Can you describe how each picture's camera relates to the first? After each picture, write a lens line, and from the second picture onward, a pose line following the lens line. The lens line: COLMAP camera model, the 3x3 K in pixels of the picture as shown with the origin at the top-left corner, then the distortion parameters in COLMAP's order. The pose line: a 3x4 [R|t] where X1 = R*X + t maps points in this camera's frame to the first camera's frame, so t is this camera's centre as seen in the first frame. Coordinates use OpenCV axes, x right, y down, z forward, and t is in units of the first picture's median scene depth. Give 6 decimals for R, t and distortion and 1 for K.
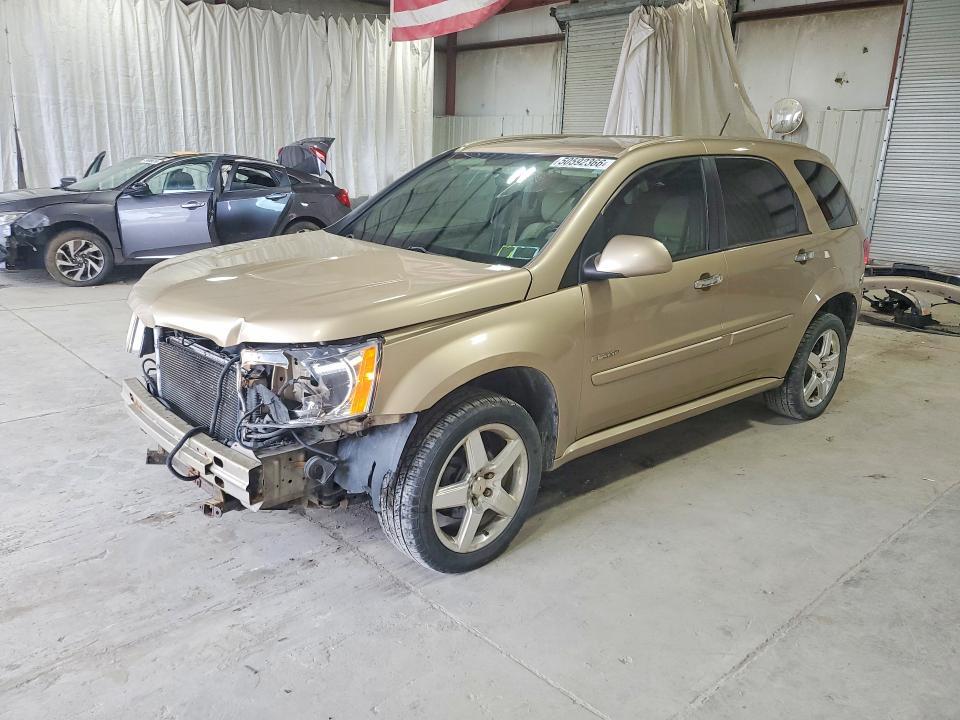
lens RADIAL K [[743.0, 0, 480.0], [0, 743.0, 360.0], [0, 0, 1]] dist [0.051467, 0.005226]
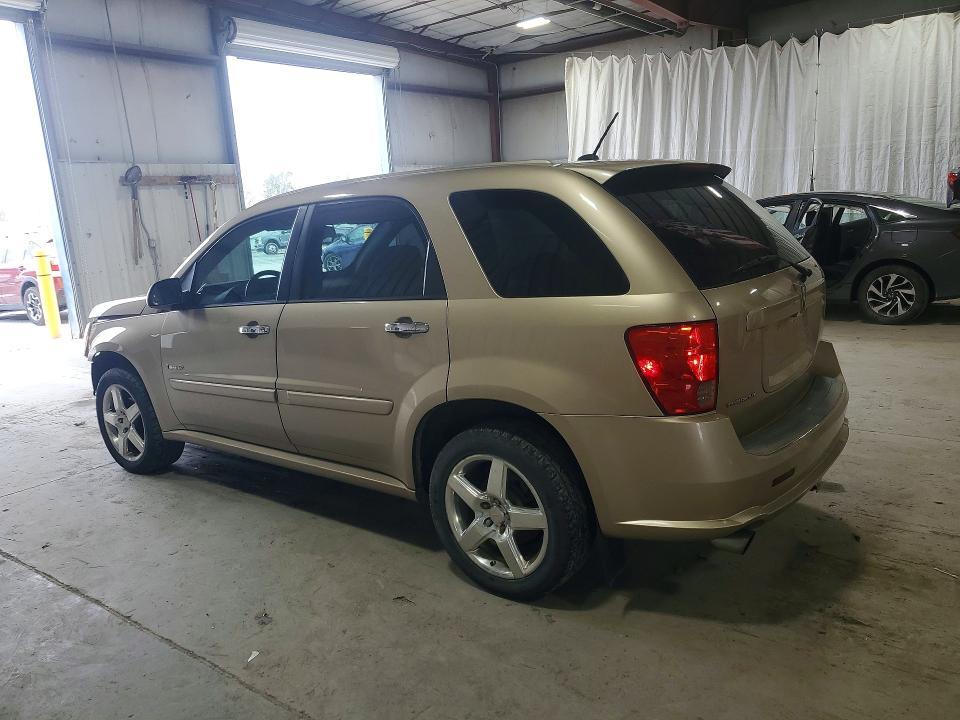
lens RADIAL K [[743.0, 0, 480.0], [0, 743.0, 360.0], [0, 0, 1]] dist [0.051467, 0.005226]
pose [[0.178372, 0.153173, -0.971968, 0.407201], [-0.197867, 0.973214, 0.117057, -0.072534], [0.963863, 0.171440, 0.203902, 0.333224]]
